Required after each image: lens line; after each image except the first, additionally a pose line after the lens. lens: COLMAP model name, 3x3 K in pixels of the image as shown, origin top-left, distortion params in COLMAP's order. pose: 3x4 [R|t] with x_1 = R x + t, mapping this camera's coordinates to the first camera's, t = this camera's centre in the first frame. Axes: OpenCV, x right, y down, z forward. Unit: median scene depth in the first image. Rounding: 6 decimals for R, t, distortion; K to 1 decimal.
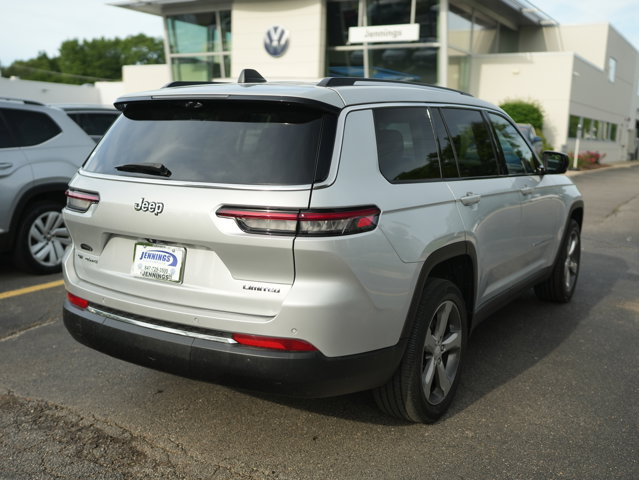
lens RADIAL K [[691.9, 0, 315.2], [0, 691.9, 236.8], [0, 0, 1]] dist [-0.040527, 0.167325]
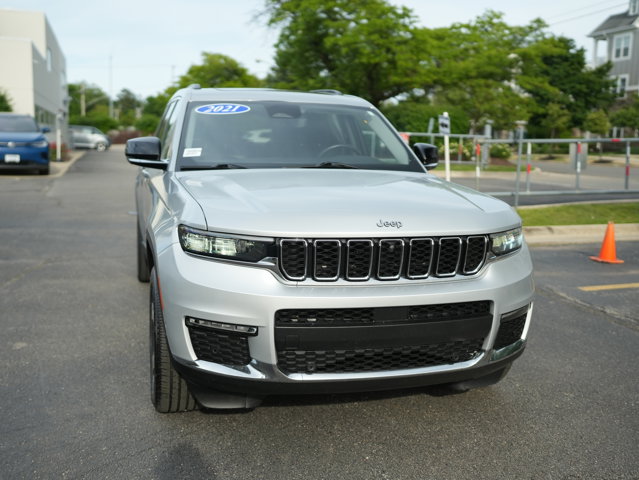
lens RADIAL K [[691.9, 0, 315.2], [0, 691.9, 236.8], [0, 0, 1]] dist [-0.040527, 0.167325]
pose [[0.665057, -0.119154, 0.737225, -0.101927], [0.109149, 0.992097, 0.061883, -0.009783], [-0.738773, 0.039312, 0.672807, 0.066080]]
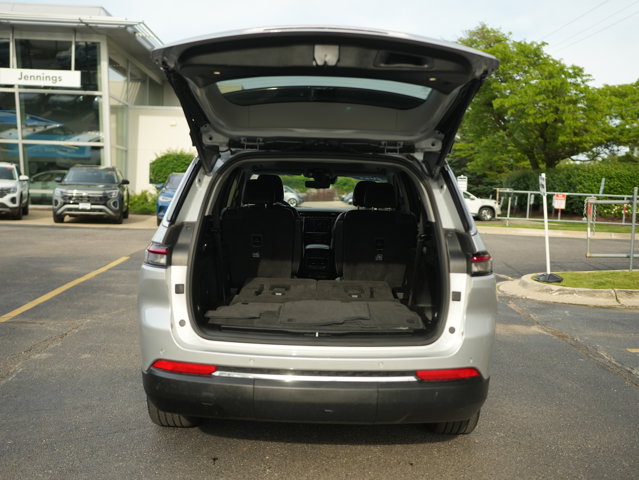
lens RADIAL K [[686.6, 0, 319.5], [0, 686.6, 240.0], [0, 0, 1]] dist [-0.011446, 0.047117]
pose [[0.846157, -0.040958, 0.531357, -0.080729], [0.074912, 0.996284, -0.042497, -0.002988], [-0.527642, 0.075764, 0.846081, 0.015633]]
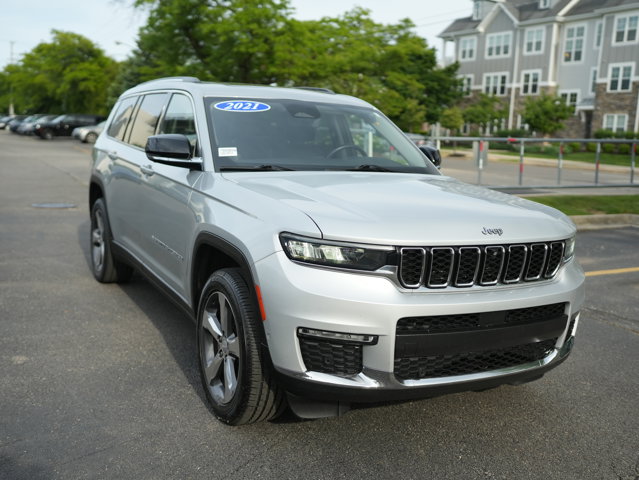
lens RADIAL K [[691.9, 0, 315.2], [0, 691.9, 236.8], [0, 0, 1]] dist [-0.040527, 0.167325]
pose [[0.490980, -0.134657, 0.860701, -0.123326], [0.095224, 0.990357, 0.100622, -0.016493], [-0.865951, 0.032556, 0.499069, 0.097158]]
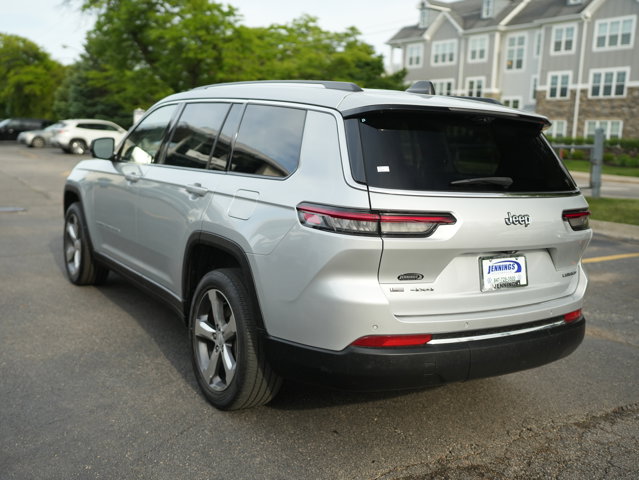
lens RADIAL K [[691.9, 0, 315.2], [0, 691.9, 236.8], [0, 0, 1]] dist [-0.040527, 0.167325]
pose [[0.429299, -0.132534, 0.893385, -0.136733], [0.096481, 0.990244, 0.100541, -0.015915], [-0.897994, 0.043032, 0.437898, 0.085664]]
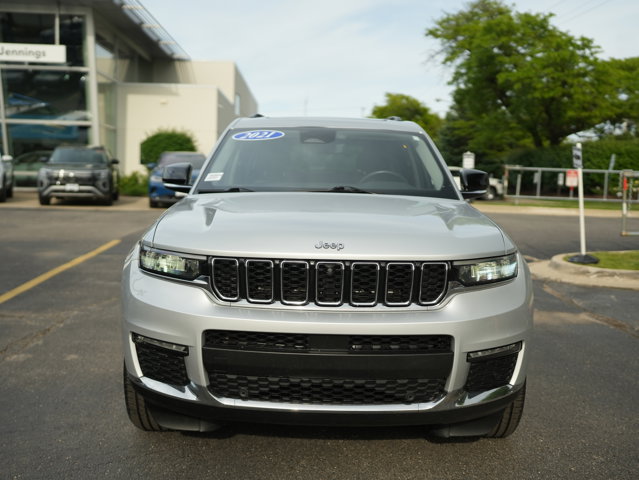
lens RADIAL K [[691.9, 0, 315.2], [0, 691.9, 236.8], [0, 0, 1]] dist [-0.040527, 0.167325]
pose [[0.842437, -0.059094, 0.535545, -0.072112], [0.083753, 0.996248, -0.021816, -0.003491], [-0.532246, 0.063232, 0.844225, 0.047015]]
